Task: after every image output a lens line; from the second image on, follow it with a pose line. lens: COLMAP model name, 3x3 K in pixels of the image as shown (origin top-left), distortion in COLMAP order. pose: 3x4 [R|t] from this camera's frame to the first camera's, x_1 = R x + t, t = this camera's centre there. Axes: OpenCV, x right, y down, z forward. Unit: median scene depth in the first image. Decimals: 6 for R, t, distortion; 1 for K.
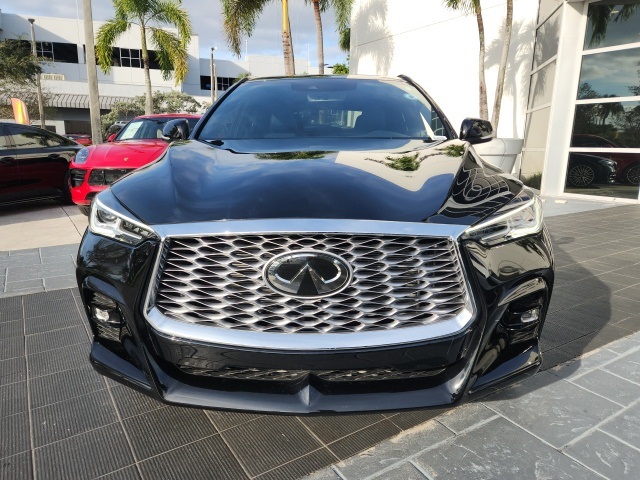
lens RADIAL K [[455.9, 0, 321.4], [0, 455.9, 236.1], [0, 0, 1]] dist [0.075672, -0.066367]
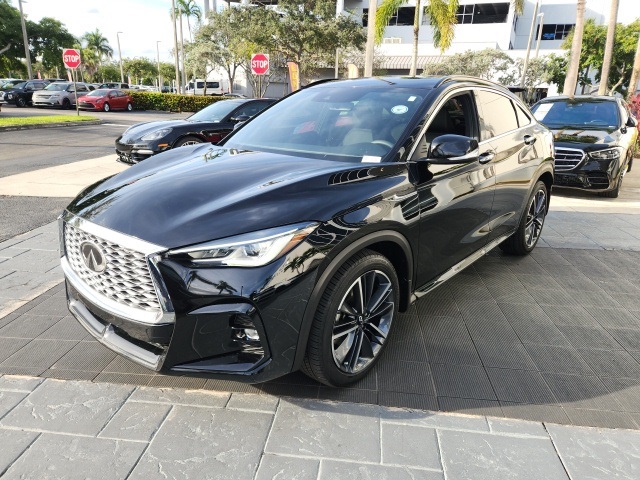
lens RADIAL K [[455.9, 0, 309.0], [0, 455.9, 229.5], [0, 0, 1]] dist [0.075672, -0.066367]
pose [[0.769486, 0.185647, -0.611087, 0.162241], [-0.138255, 0.982552, 0.124406, -0.033797], [0.623520, -0.011243, 0.781726, 0.022857]]
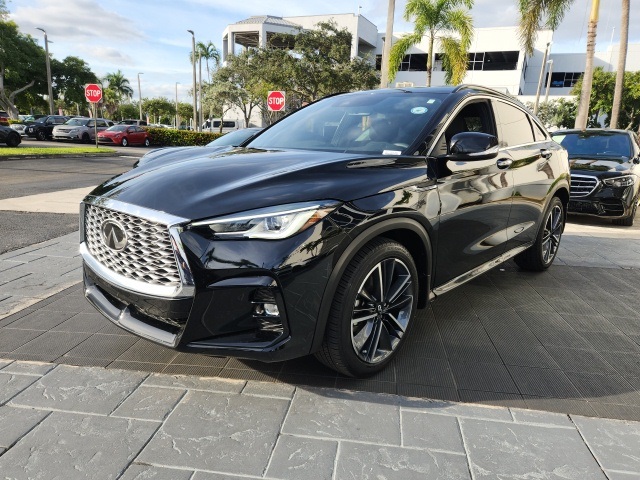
lens RADIAL K [[455.9, 0, 316.7], [0, 455.9, 236.2], [0, 0, 1]] dist [0.075672, -0.066367]
pose [[0.761606, 0.157110, -0.628707, 0.163097], [-0.157733, 0.985932, 0.055304, -0.012231], [0.628551, 0.057048, 0.775674, 0.021020]]
